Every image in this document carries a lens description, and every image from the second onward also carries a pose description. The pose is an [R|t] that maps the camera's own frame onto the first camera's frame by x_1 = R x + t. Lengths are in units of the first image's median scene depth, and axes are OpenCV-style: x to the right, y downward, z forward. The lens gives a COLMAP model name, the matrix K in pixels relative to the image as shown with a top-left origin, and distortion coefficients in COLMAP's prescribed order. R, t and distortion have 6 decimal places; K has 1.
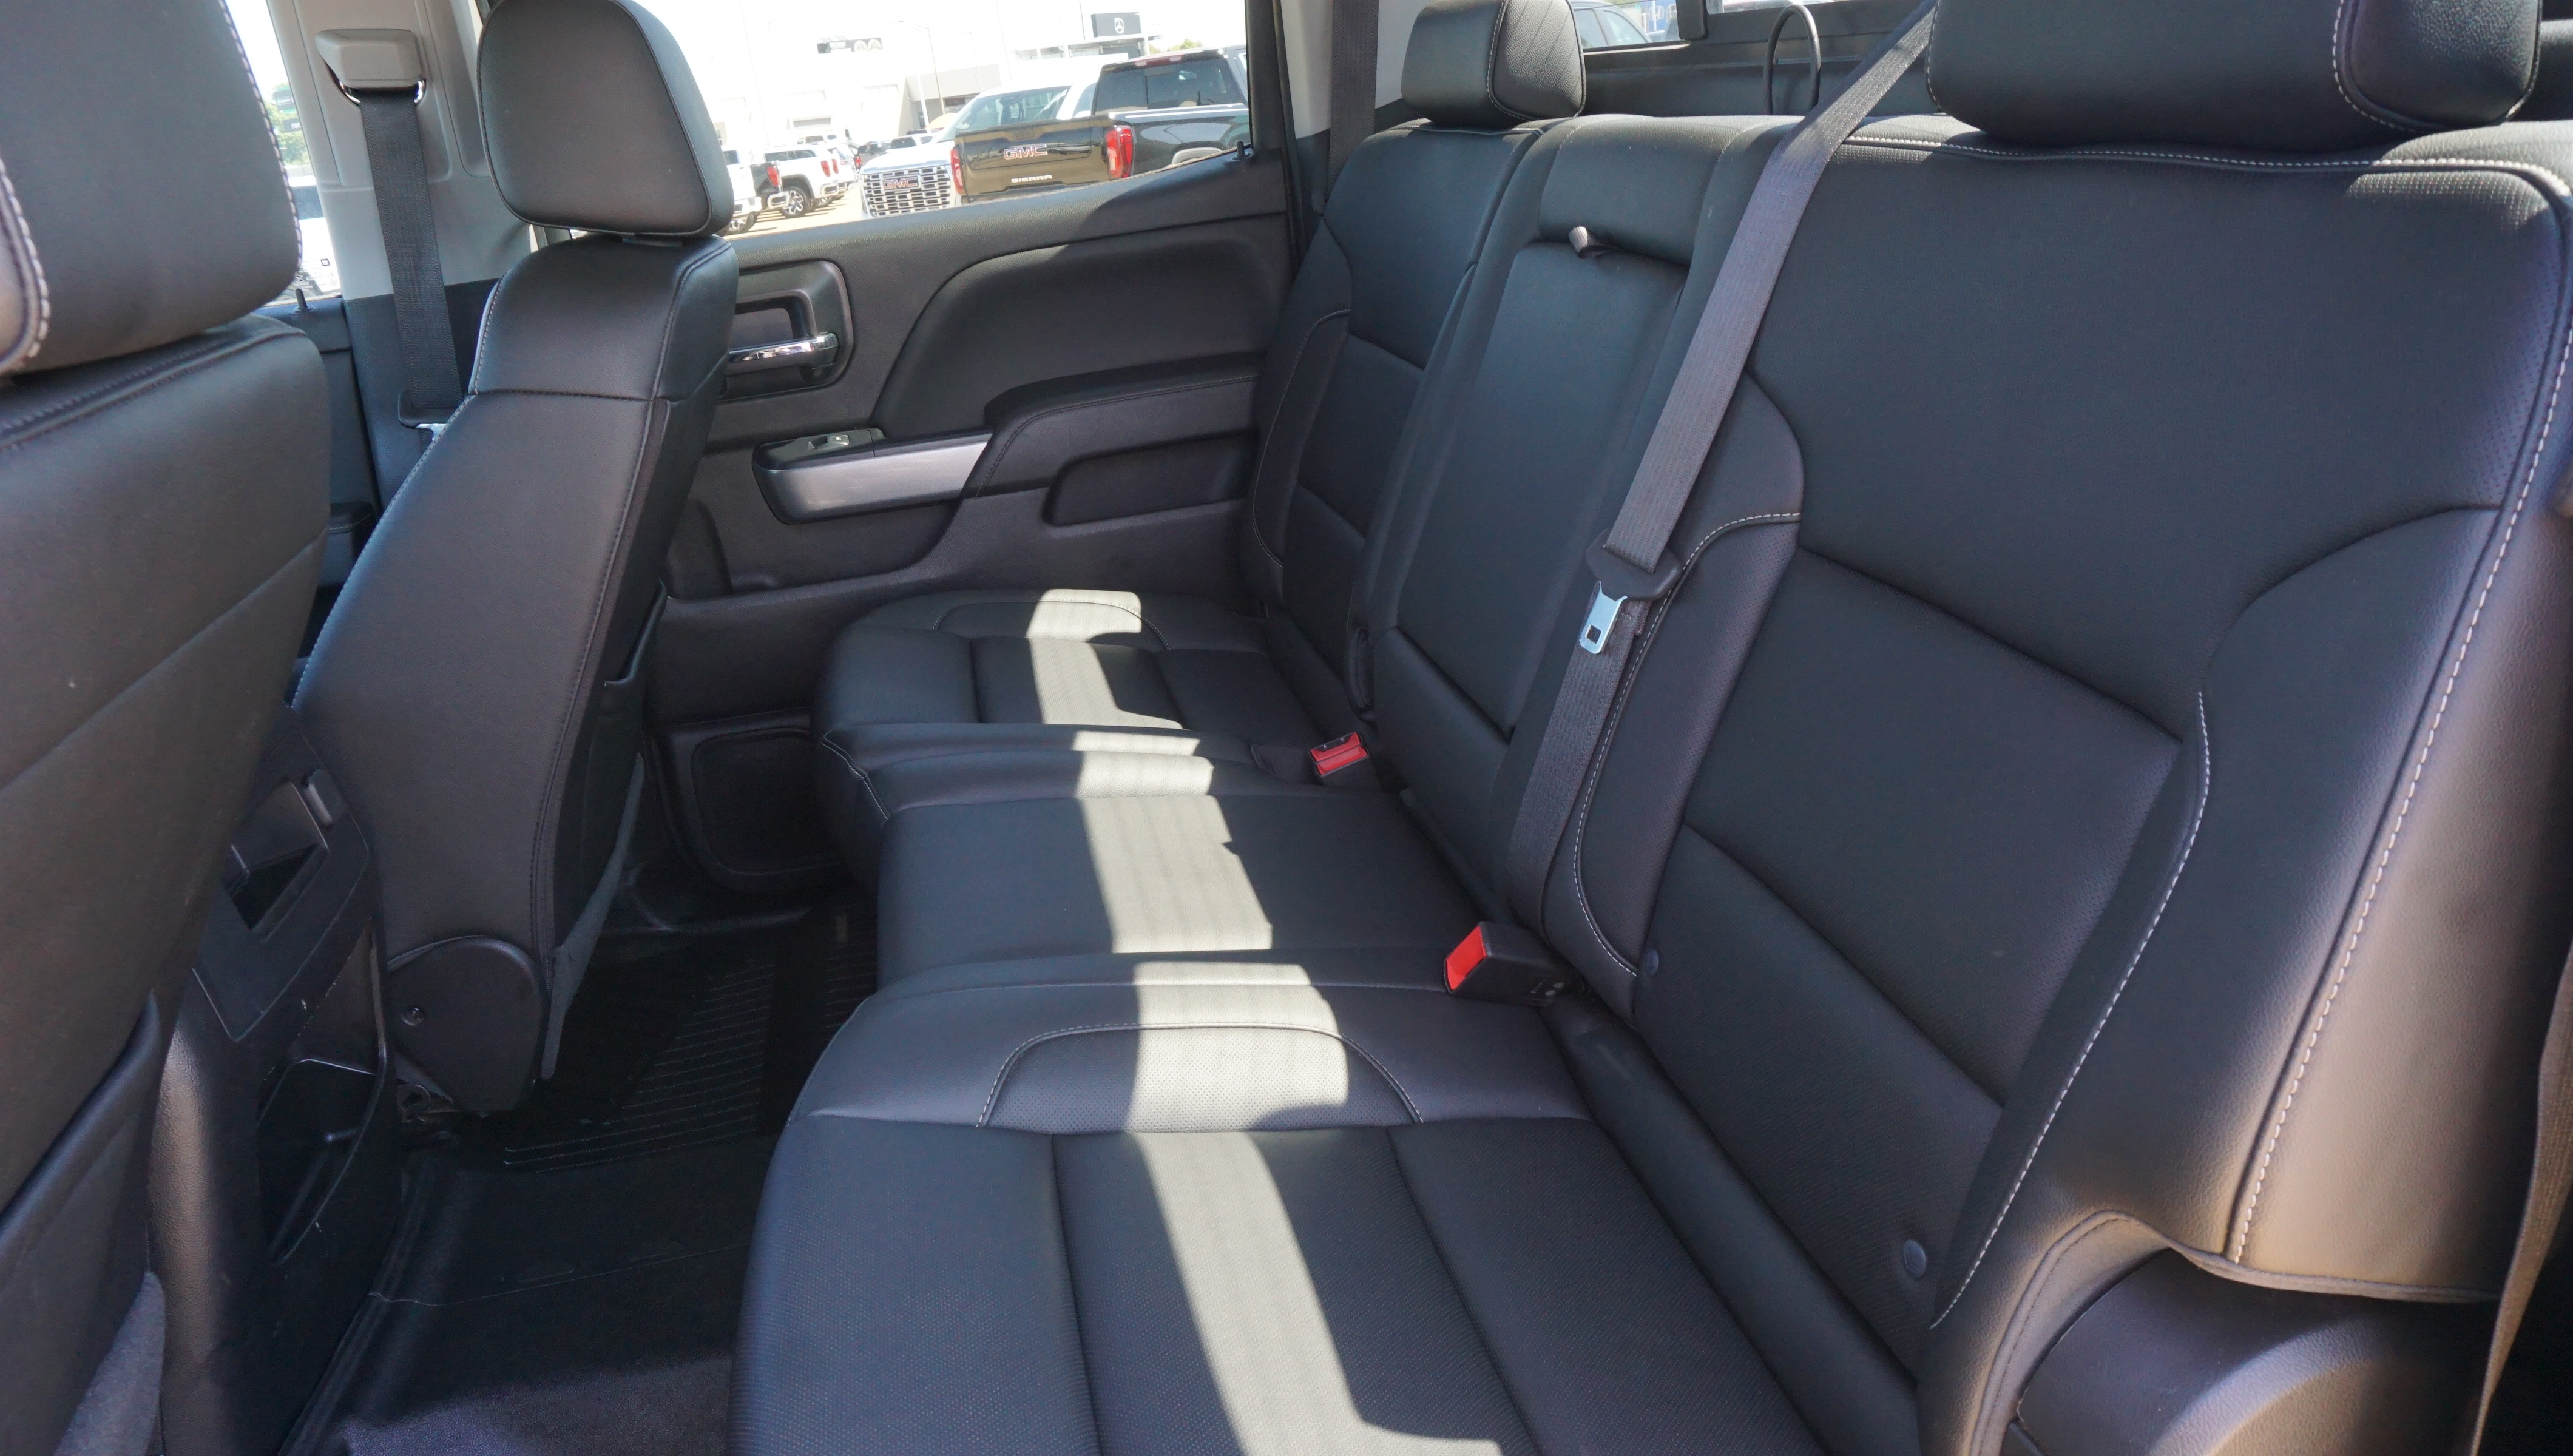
lens RADIAL K [[1725.1, 0, 1287.5], [0, 1725.1, 732.3], [0, 0, 1]] dist [-0.049127, 0.037509]
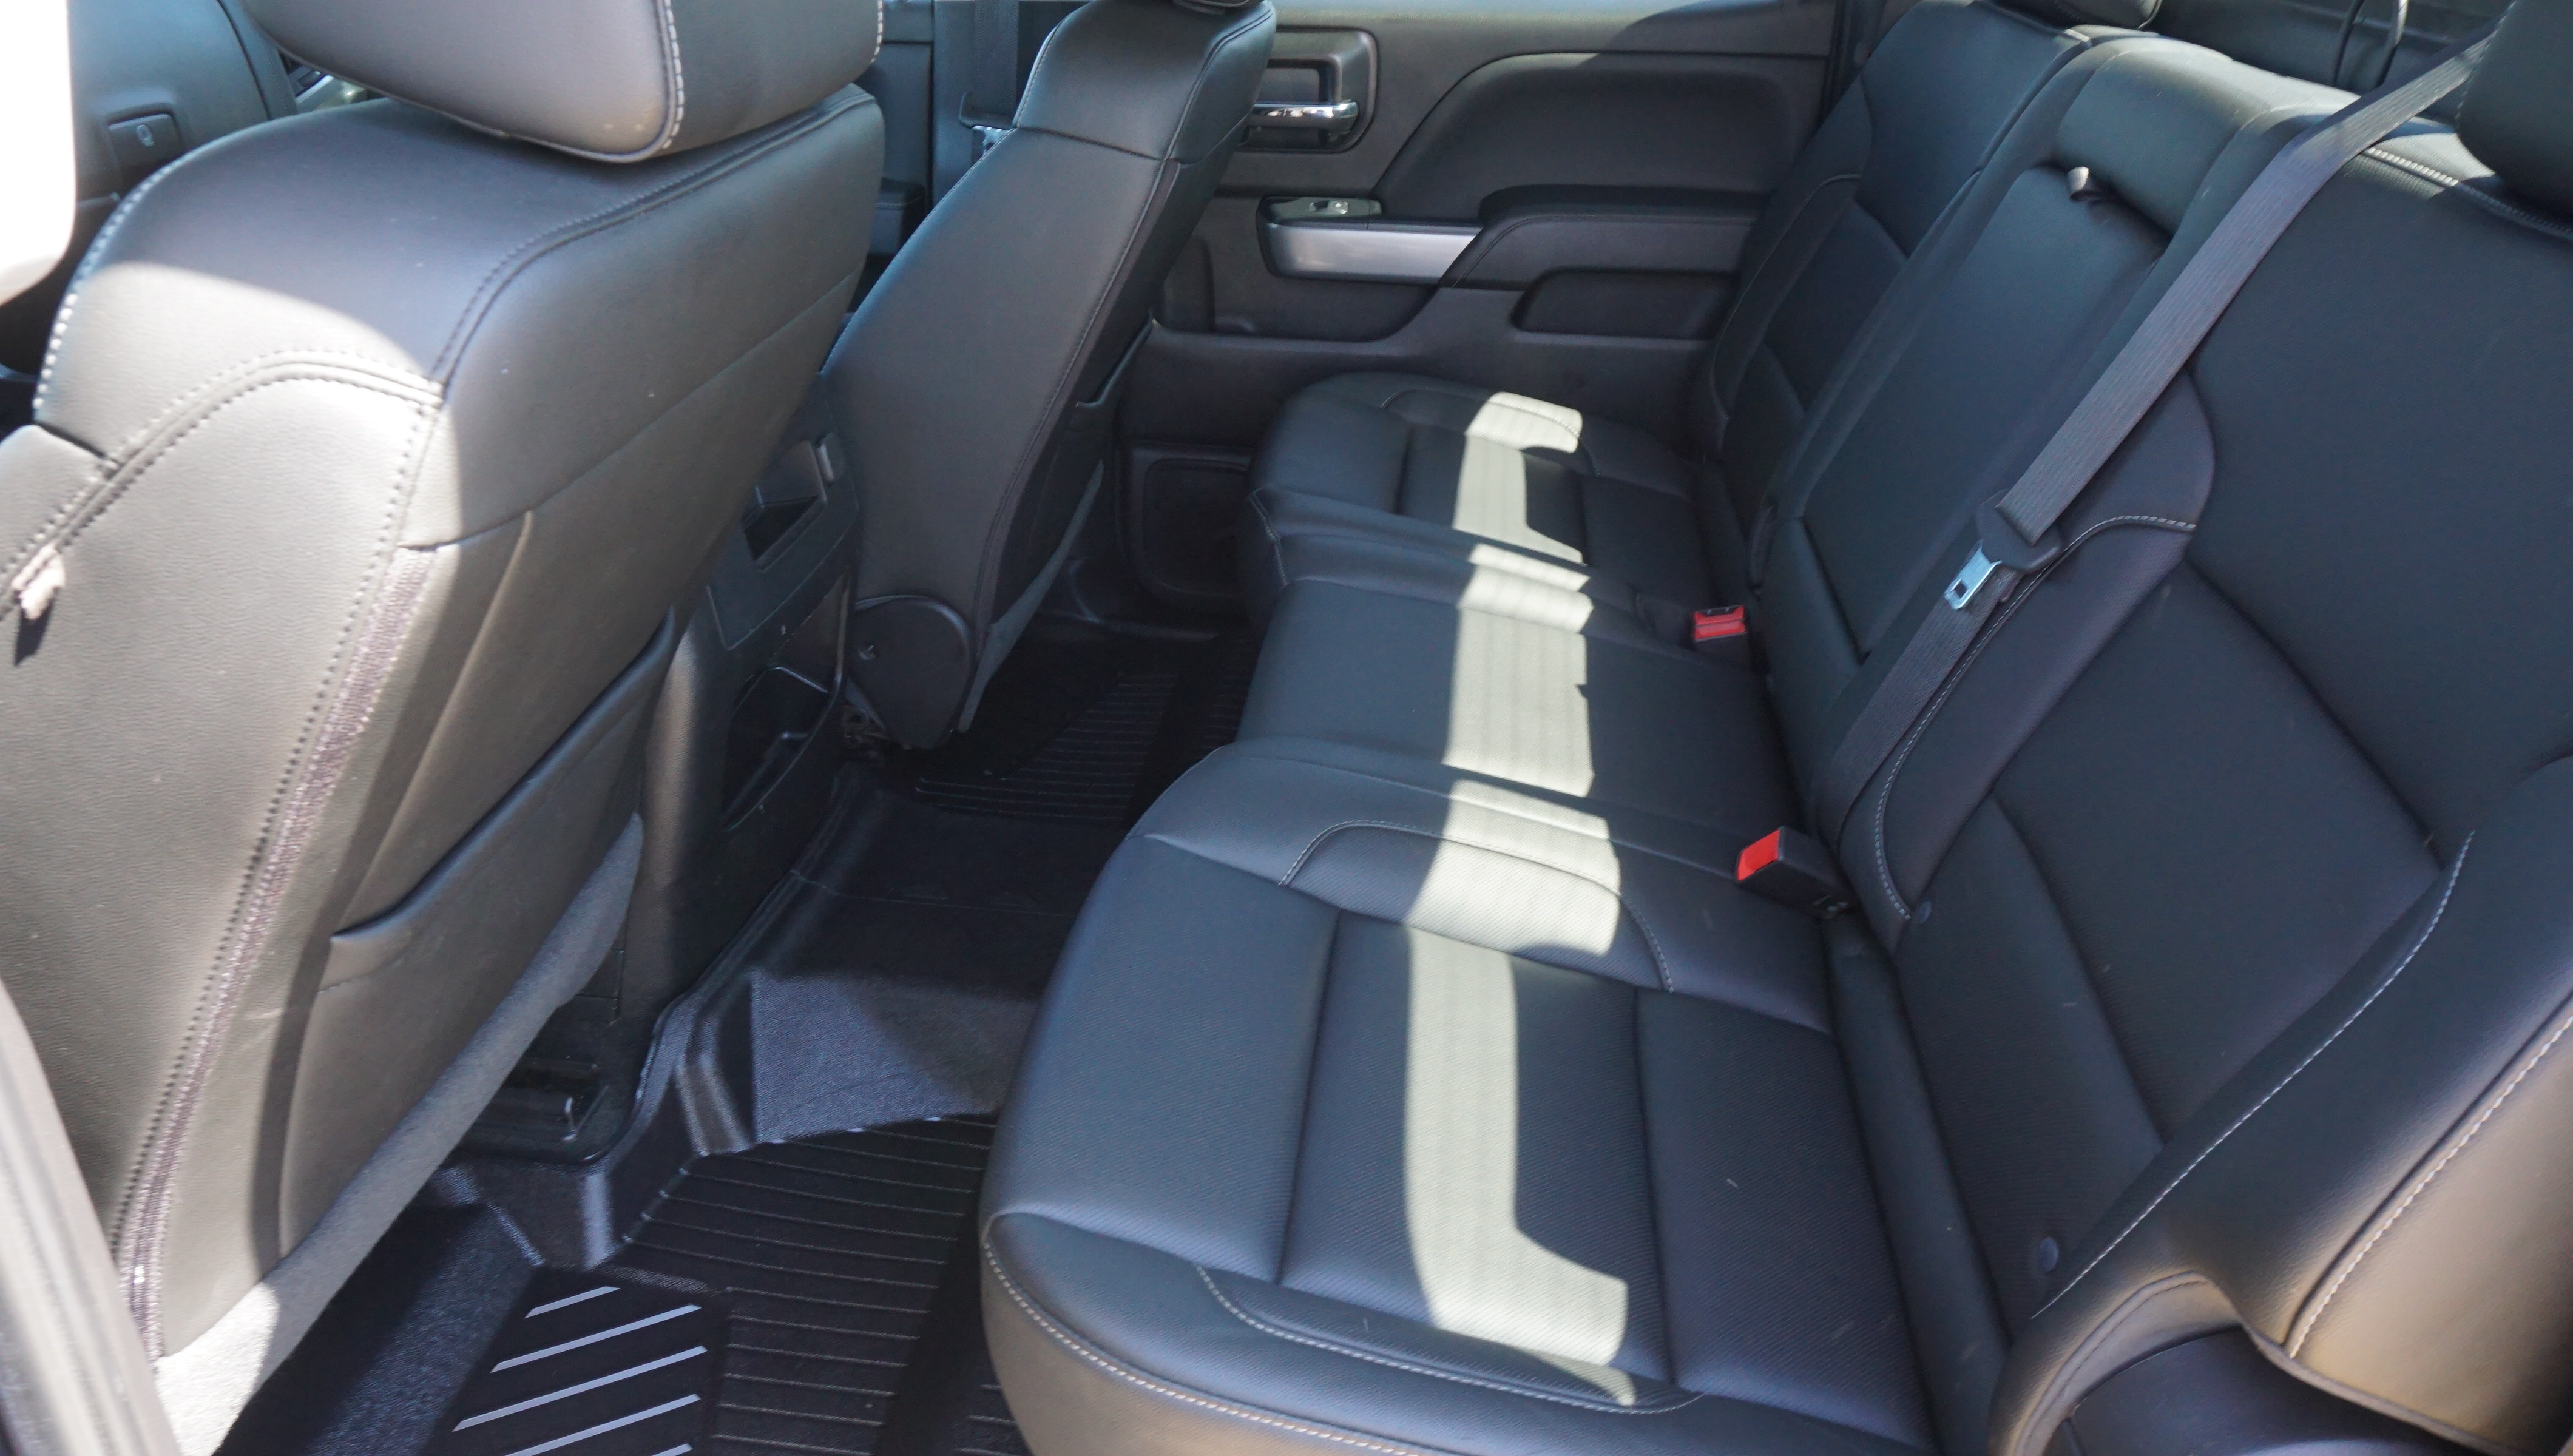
lens RADIAL K [[1725.1, 0, 1281.4], [0, 1725.1, 728.3], [0, 0, 1]] dist [-0.049127, 0.037509]
pose [[0.938382, 0.254652, -0.233647, 0.046497], [-0.219616, 0.961395, 0.165795, -0.045436], [0.266847, -0.104266, 0.958082, -0.065603]]
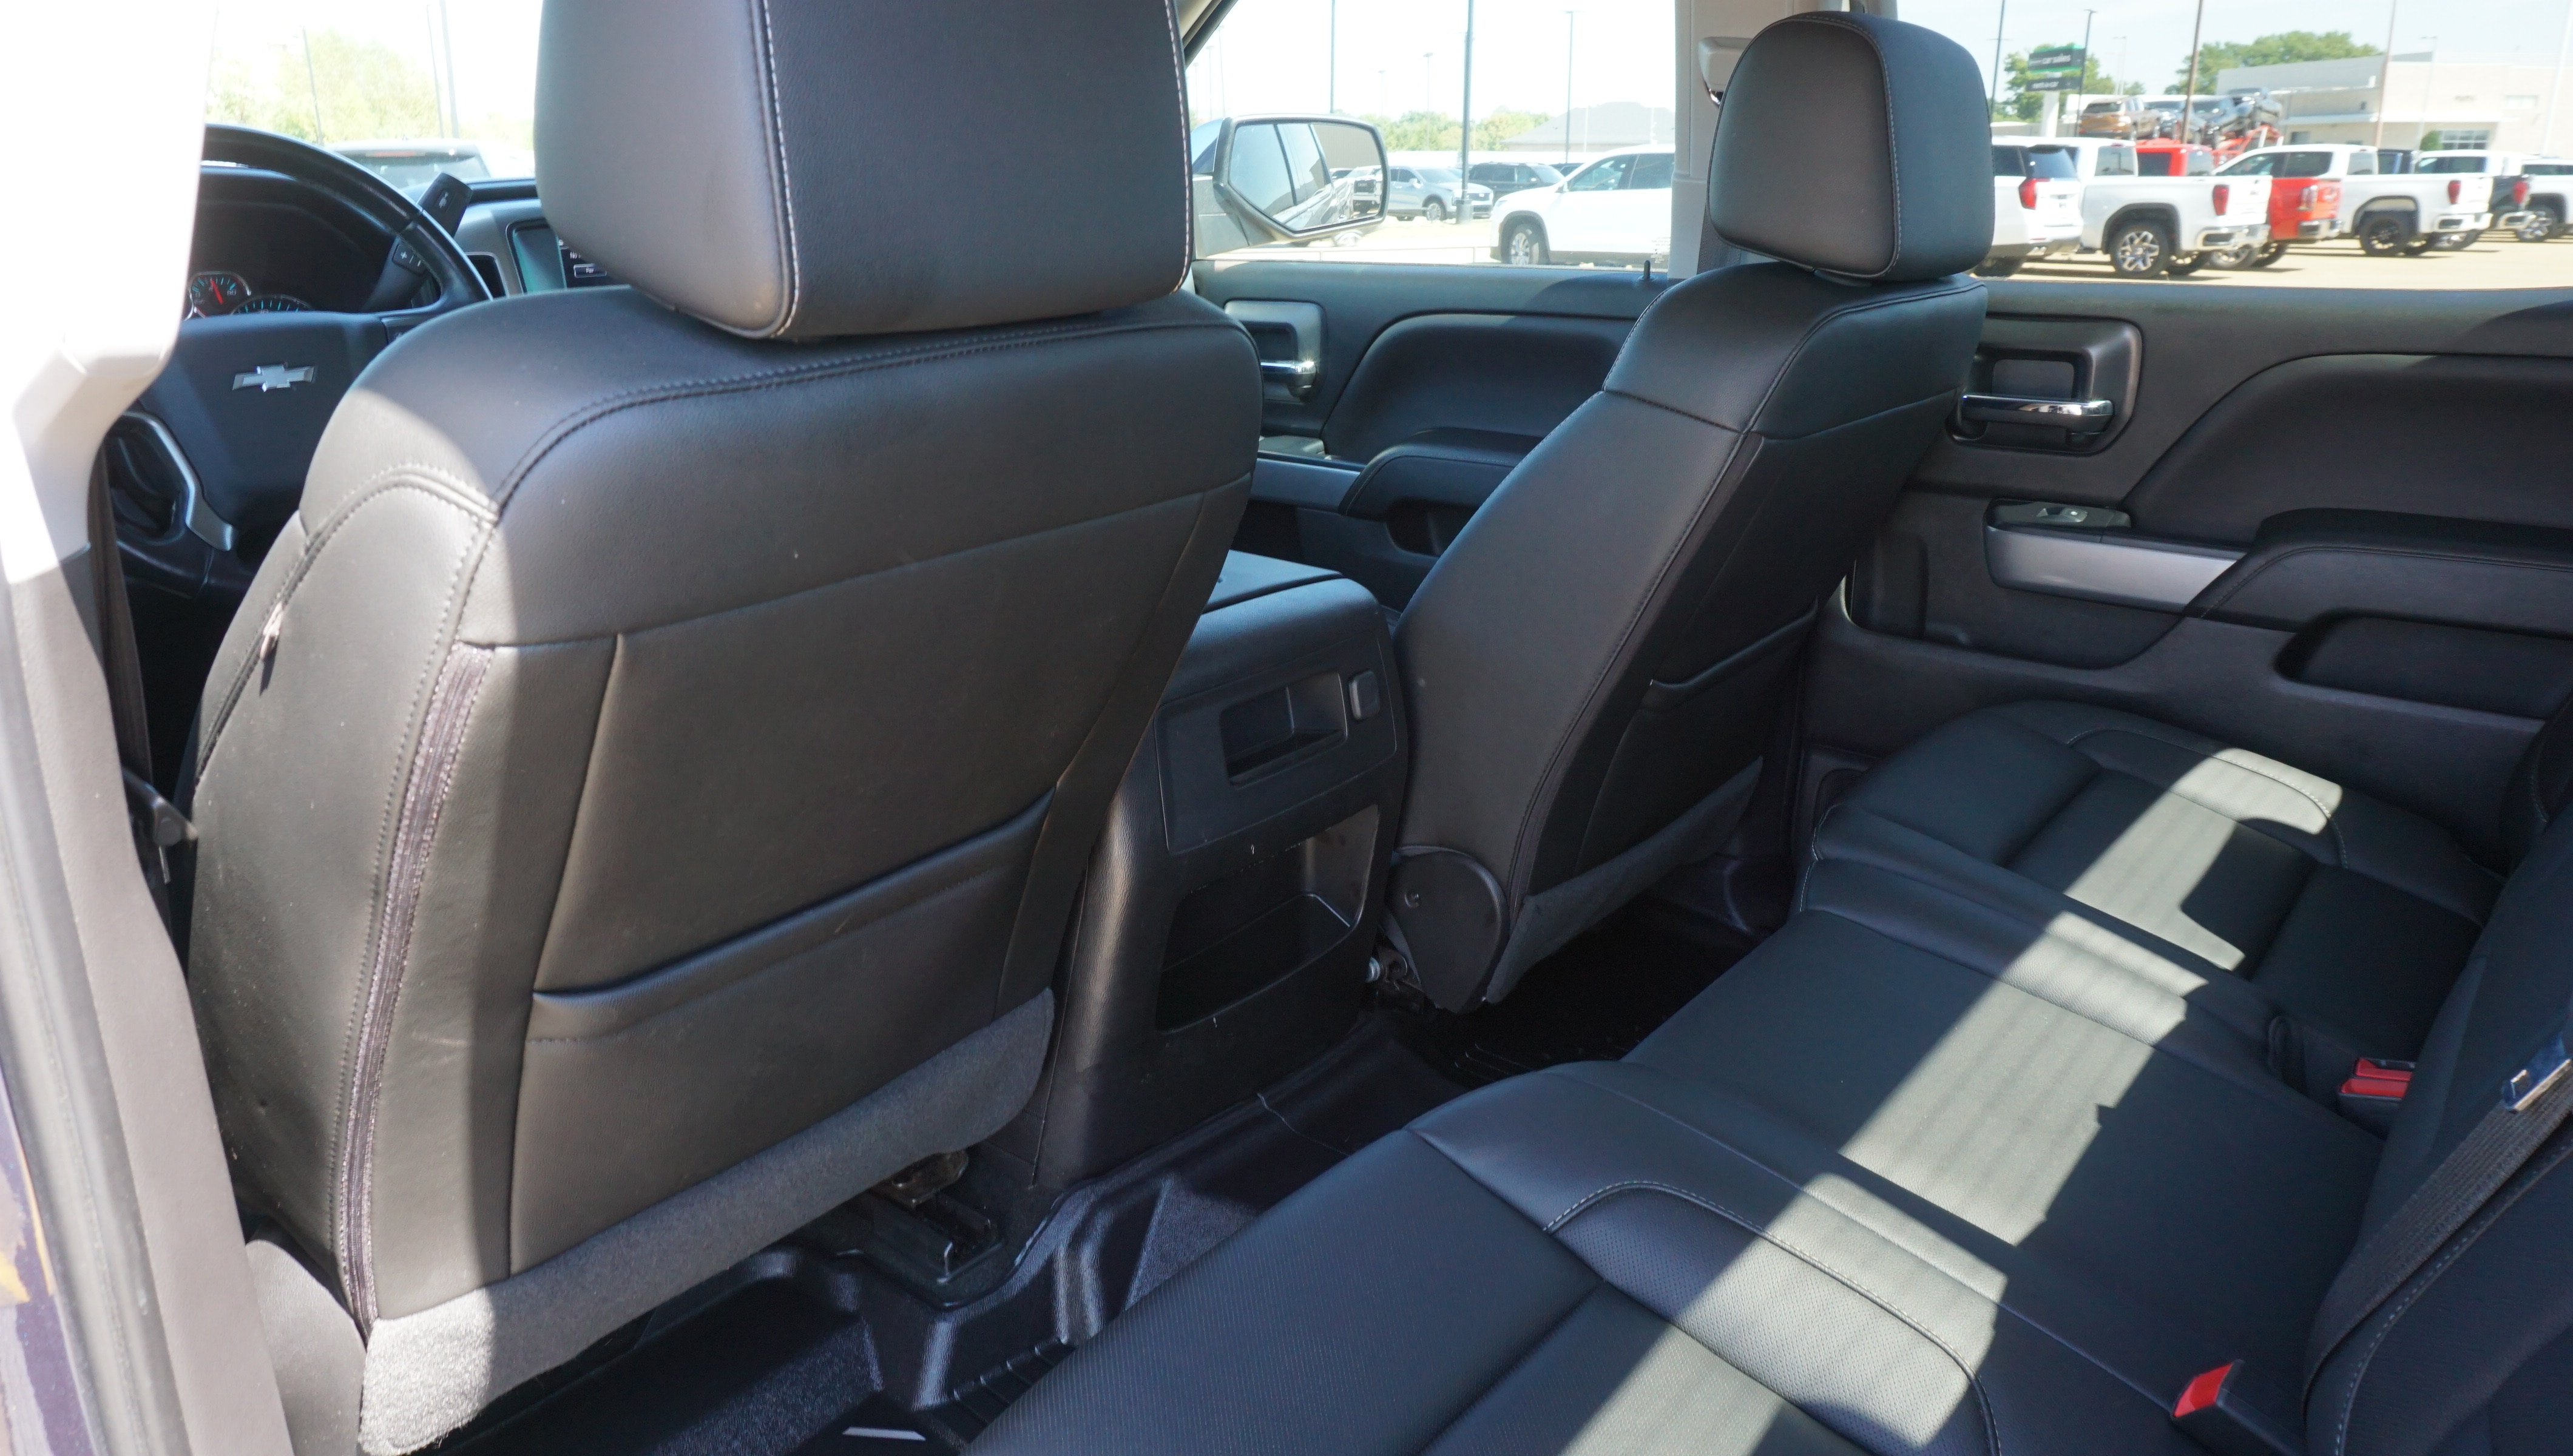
lens RADIAL K [[1725.1, 0, 1286.1], [0, 1725.1, 734.3], [0, 0, 1]] dist [-0.049127, 0.037509]
pose [[0.617530, 0.337864, -0.710285, 0.242122], [-0.326326, 0.931707, 0.159478, -0.103617], [0.715659, 0.133302, 0.685611, 0.142044]]
